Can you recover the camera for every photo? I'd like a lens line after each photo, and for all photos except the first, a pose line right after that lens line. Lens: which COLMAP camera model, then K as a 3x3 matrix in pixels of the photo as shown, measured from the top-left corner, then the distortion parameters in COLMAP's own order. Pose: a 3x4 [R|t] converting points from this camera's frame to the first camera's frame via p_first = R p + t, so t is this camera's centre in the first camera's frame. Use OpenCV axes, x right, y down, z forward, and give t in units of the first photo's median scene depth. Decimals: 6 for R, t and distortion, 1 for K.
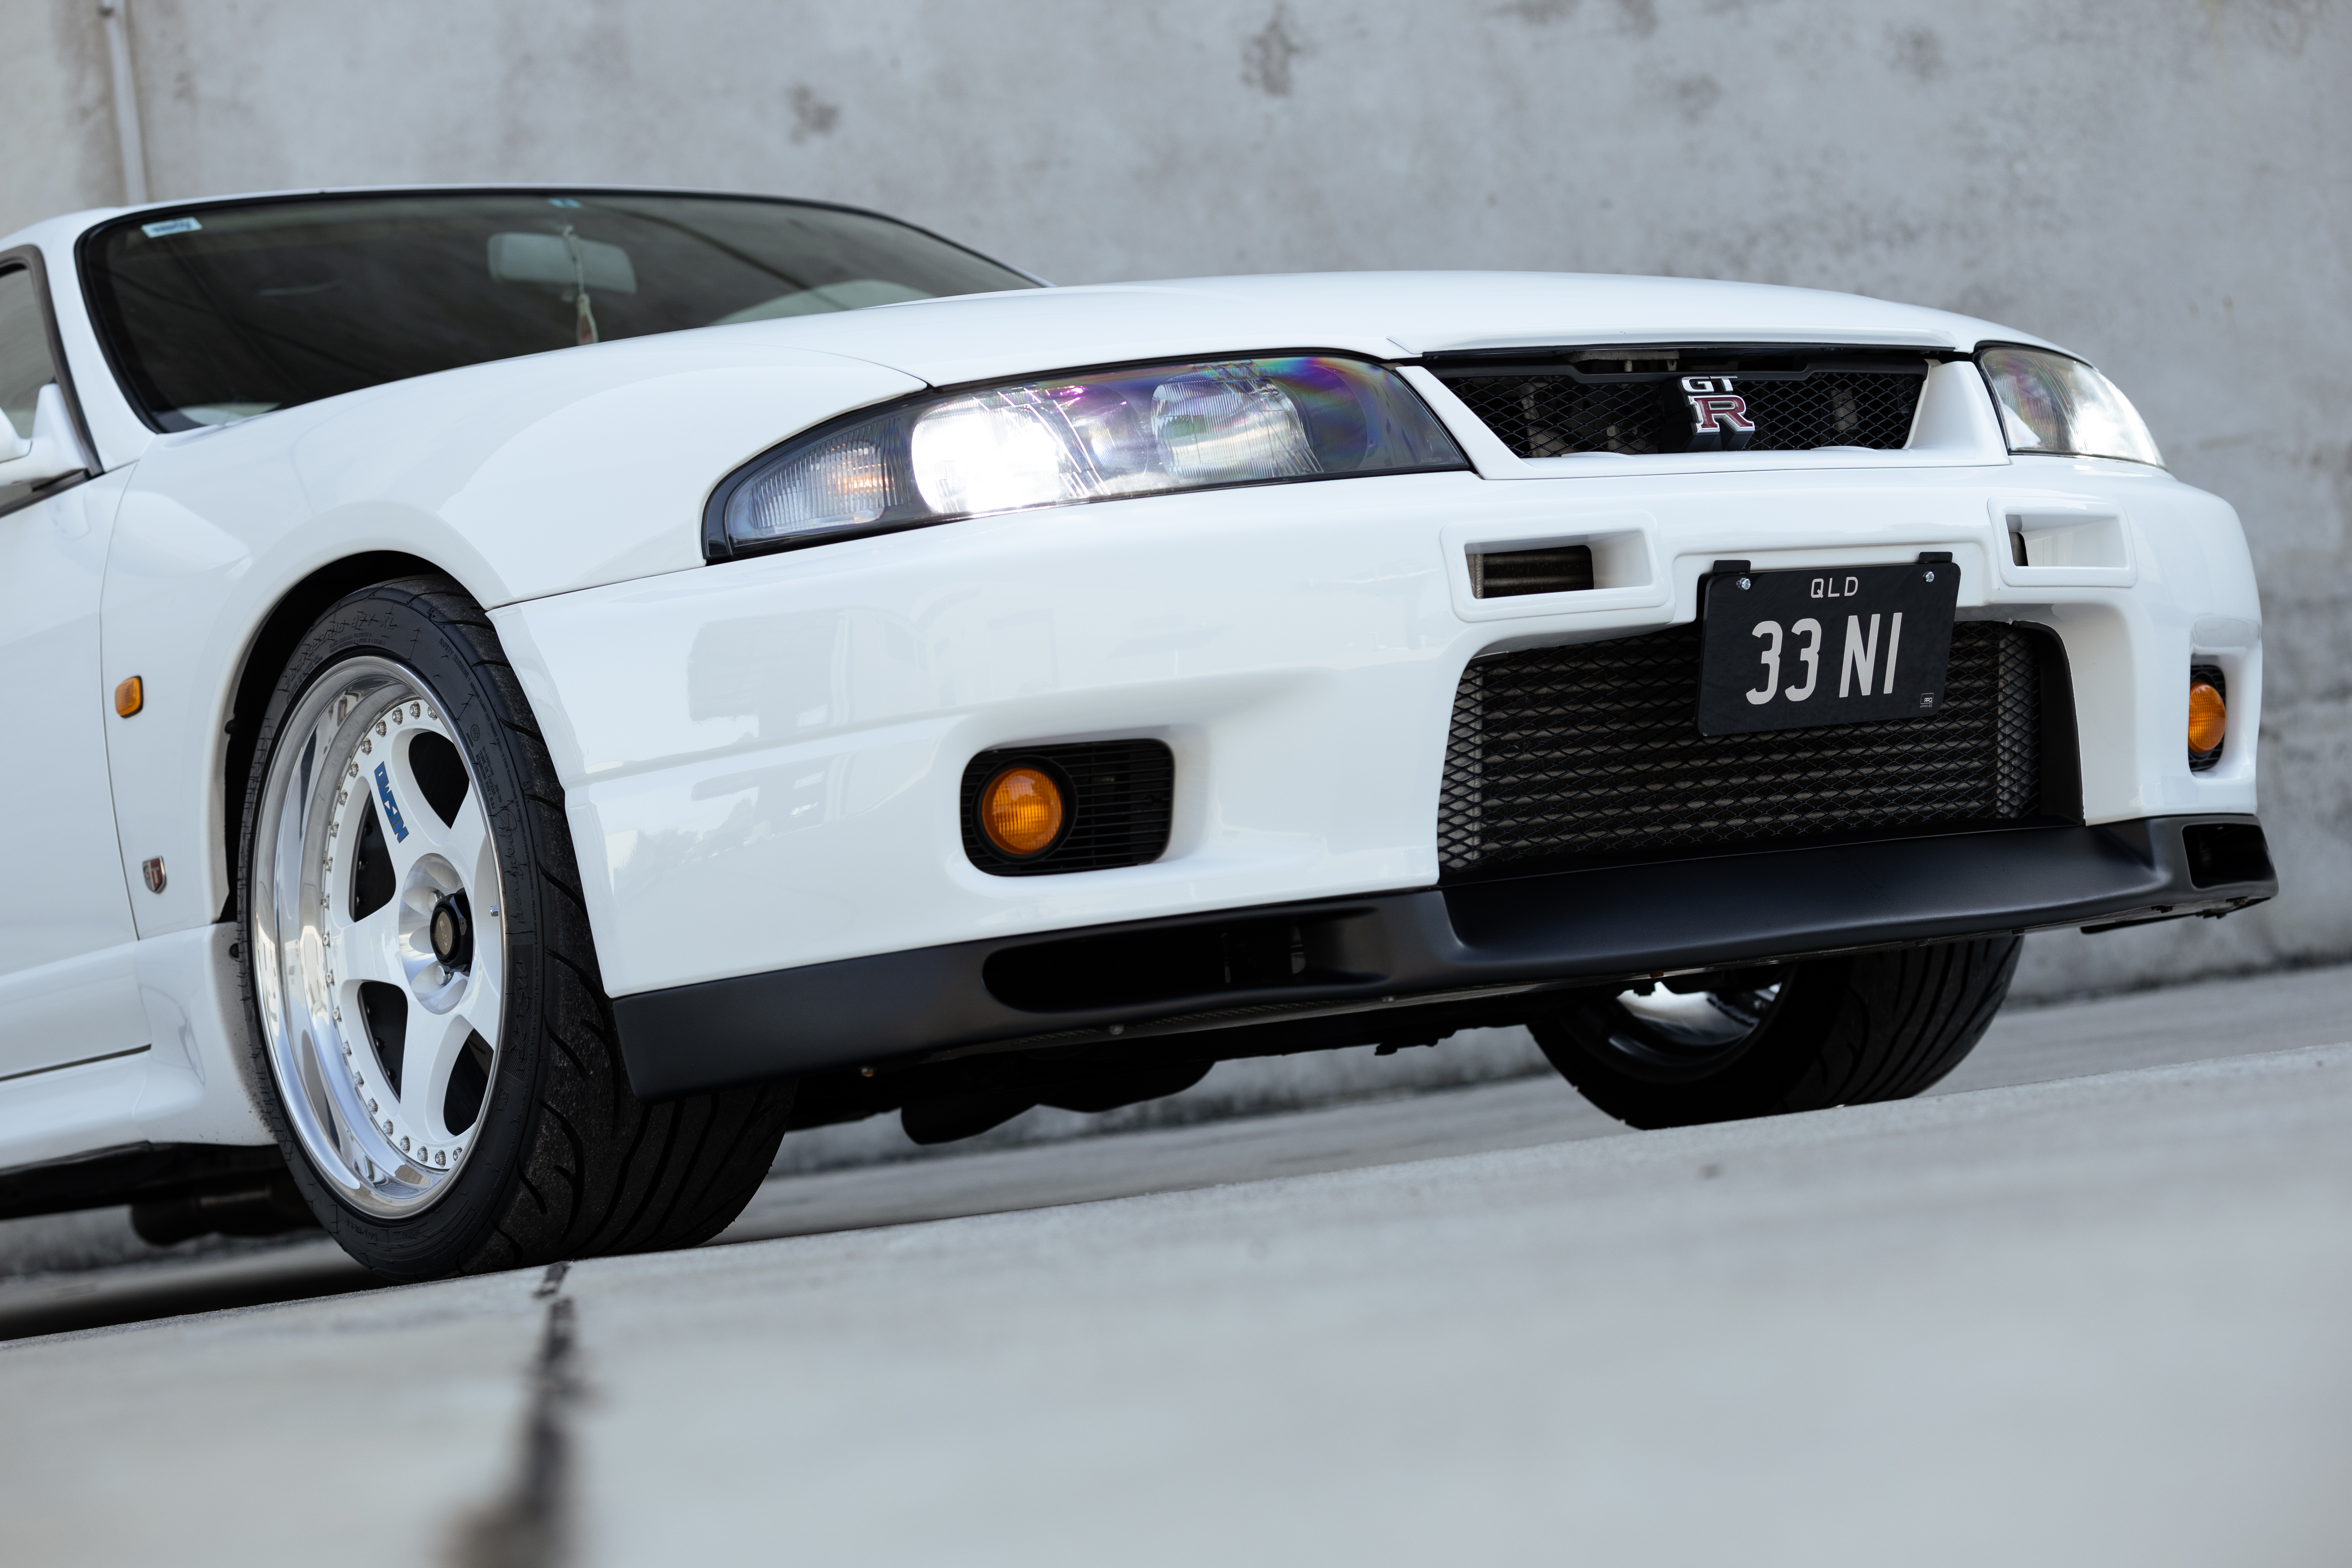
lens RADIAL K [[4995.8, 0, 1173.3], [0, 4995.8, 694.8], [0, 0, 1]] dist [-0.126525, 0.537382]
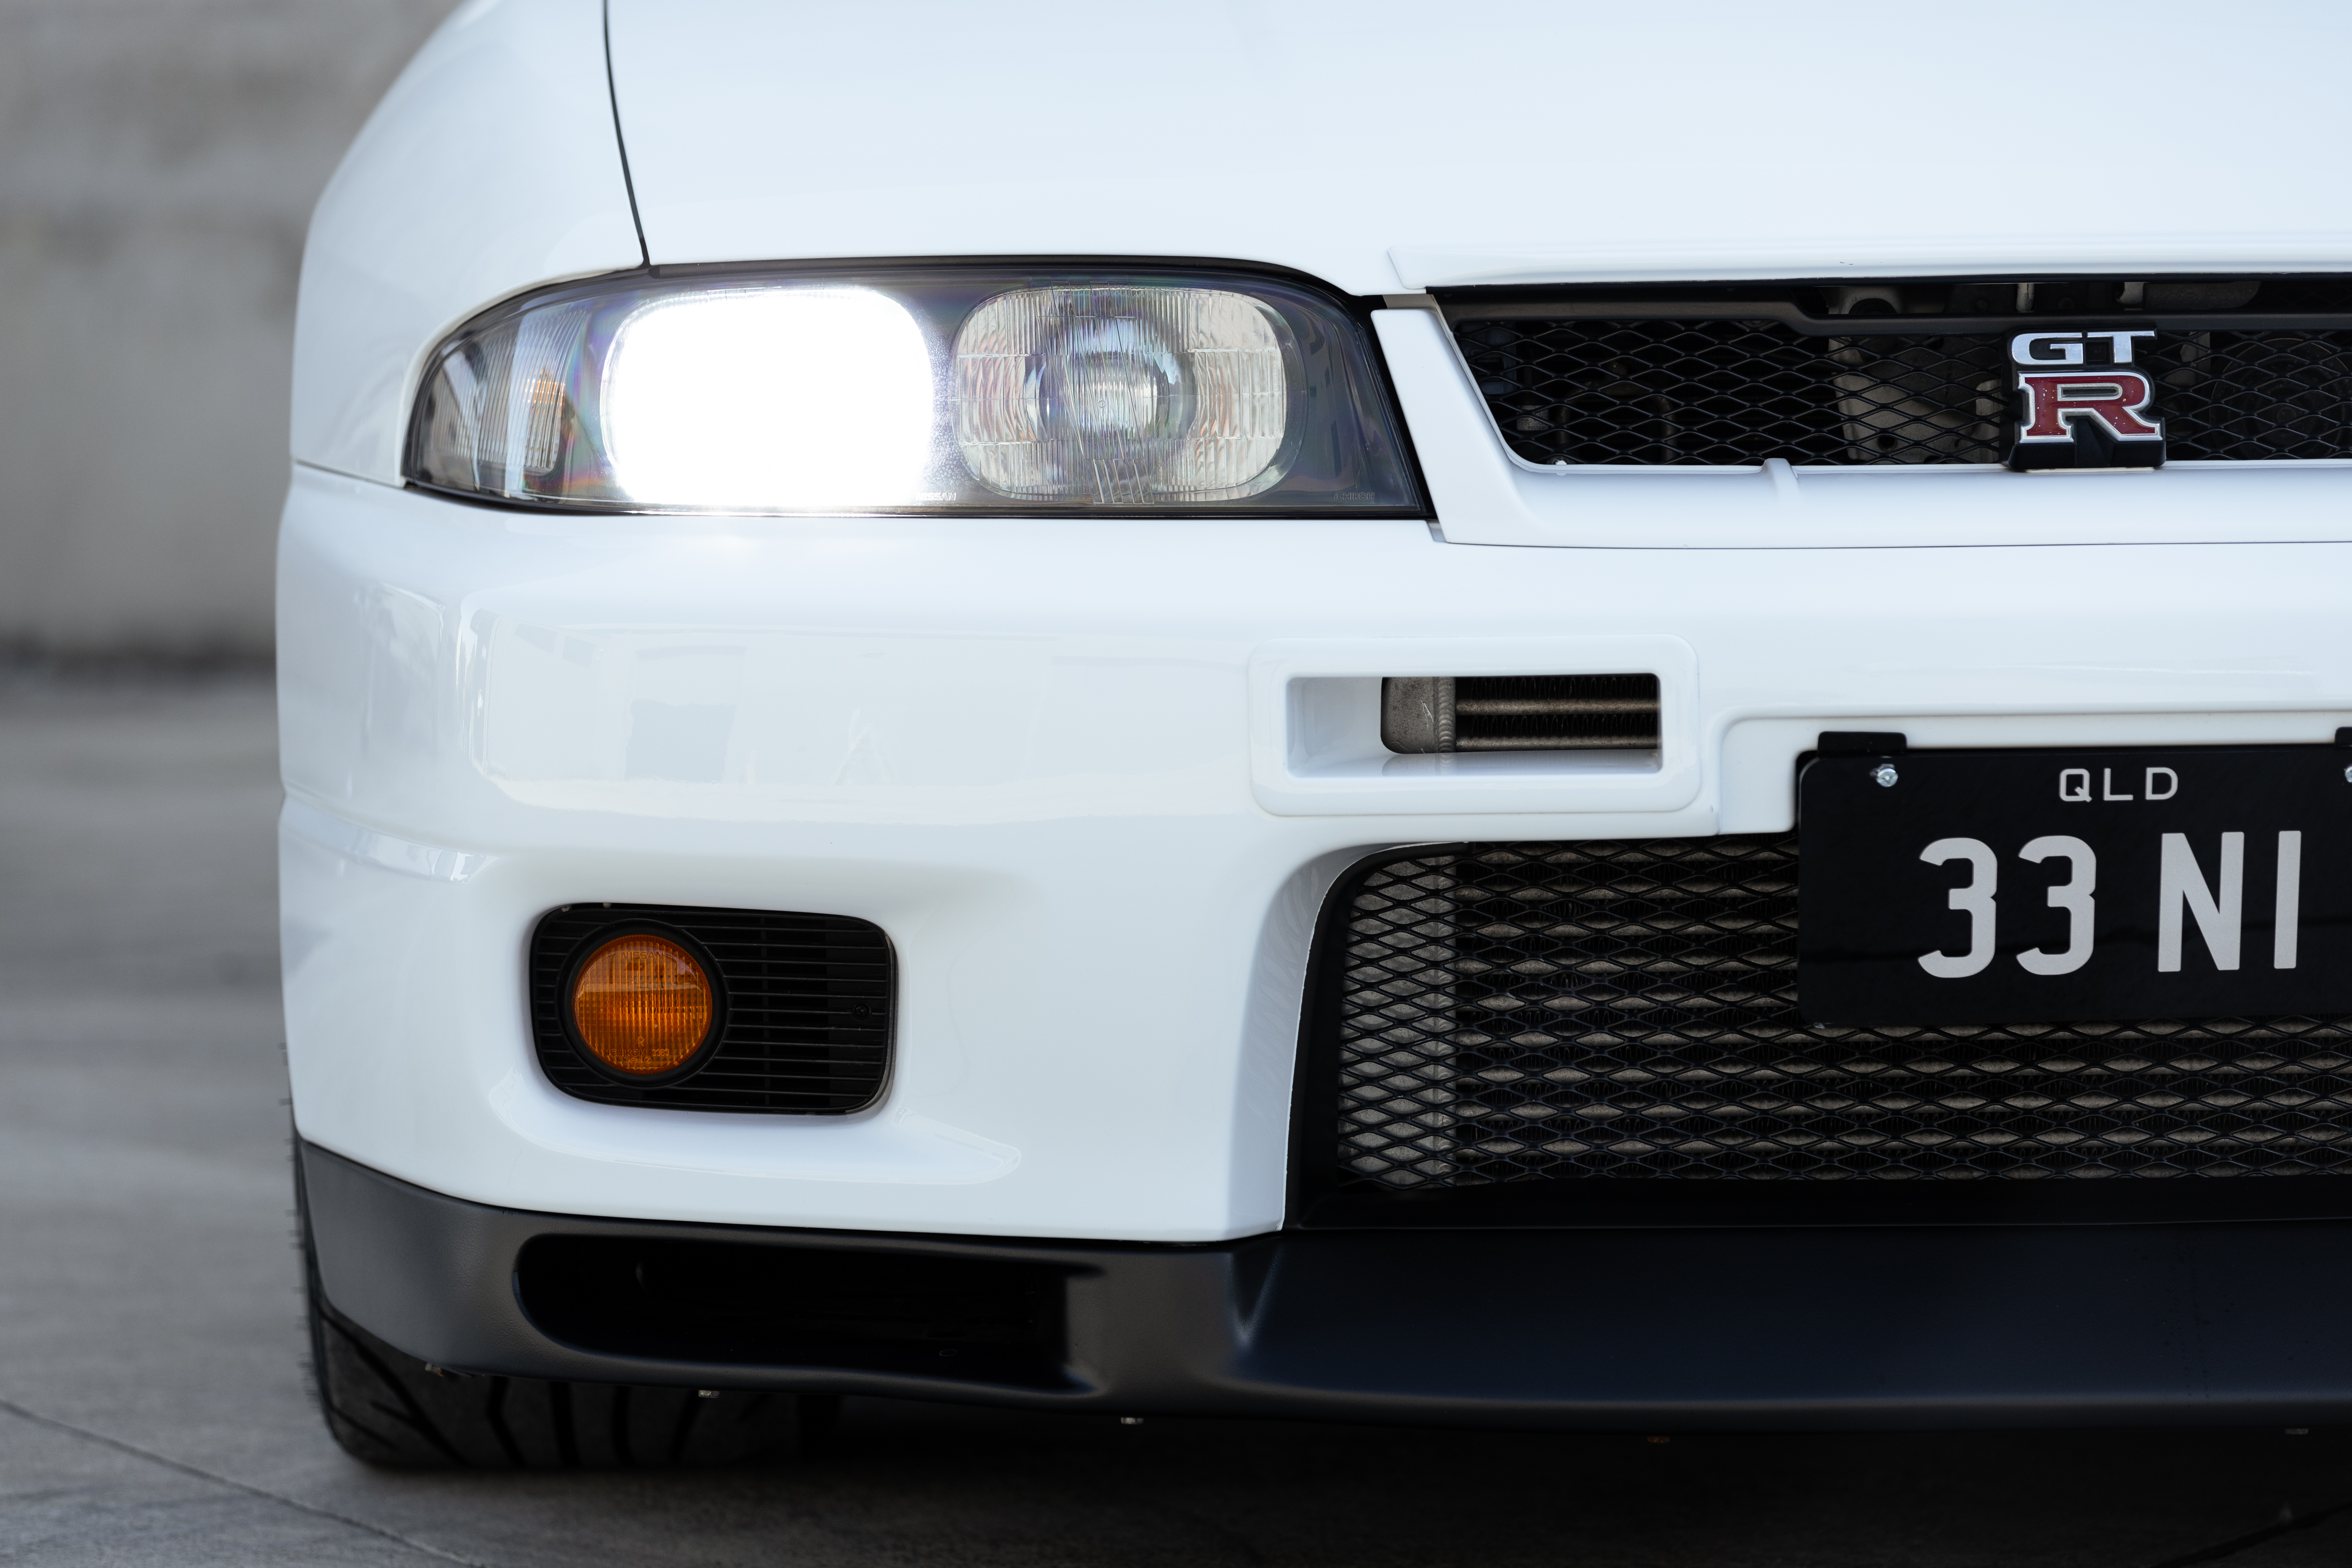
lens RADIAL K [[10155.6, 0, 1177.8], [0, 10155.6, 579.4], [0, 0, 1]] dist [-0.089562, 4.867891]
pose [[0.810830, 0.148353, -0.566167, 0.673853], [-0.038388, 0.978740, 0.201482, -0.262960], [0.584021, -0.141634, 0.799287, 0.057132]]
